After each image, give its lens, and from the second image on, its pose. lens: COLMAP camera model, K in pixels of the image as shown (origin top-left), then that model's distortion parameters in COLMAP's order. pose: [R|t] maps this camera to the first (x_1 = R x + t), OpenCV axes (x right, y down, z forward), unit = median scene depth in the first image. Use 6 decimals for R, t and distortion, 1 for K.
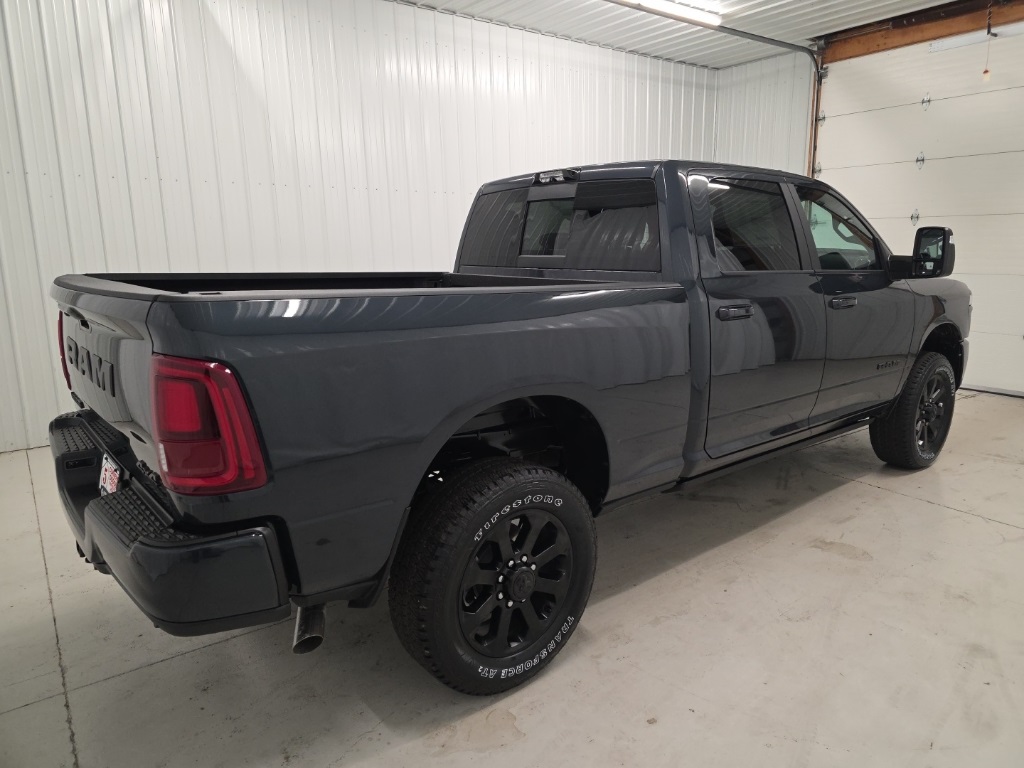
lens RADIAL K [[693.1, 0, 518.4], [0, 693.1, 379.8], [0, 0, 1]] dist [0.035713, -0.026647]
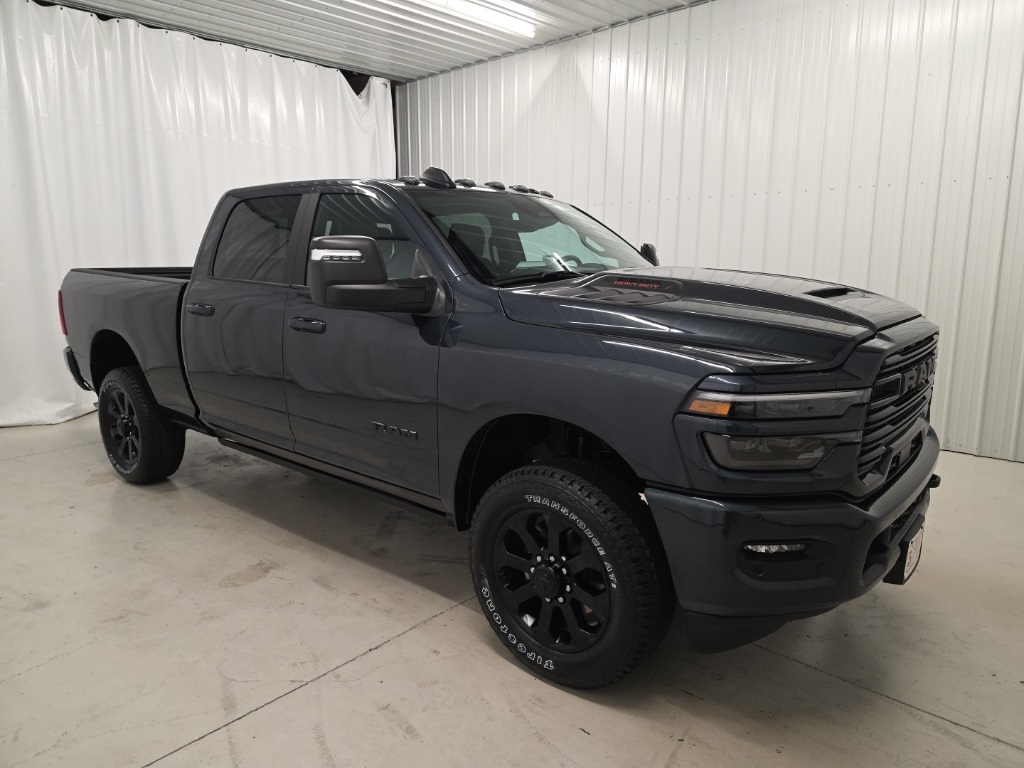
lens RADIAL K [[693.1, 0, 511.0], [0, 693.1, 382.0], [0, 0, 1]] dist [0.035713, -0.026647]
pose [[0.175934, 0.192317, -0.965433, 1.355073], [-0.188854, 0.969108, 0.158633, -0.227206], [0.966117, 0.154417, 0.206818, 1.069553]]
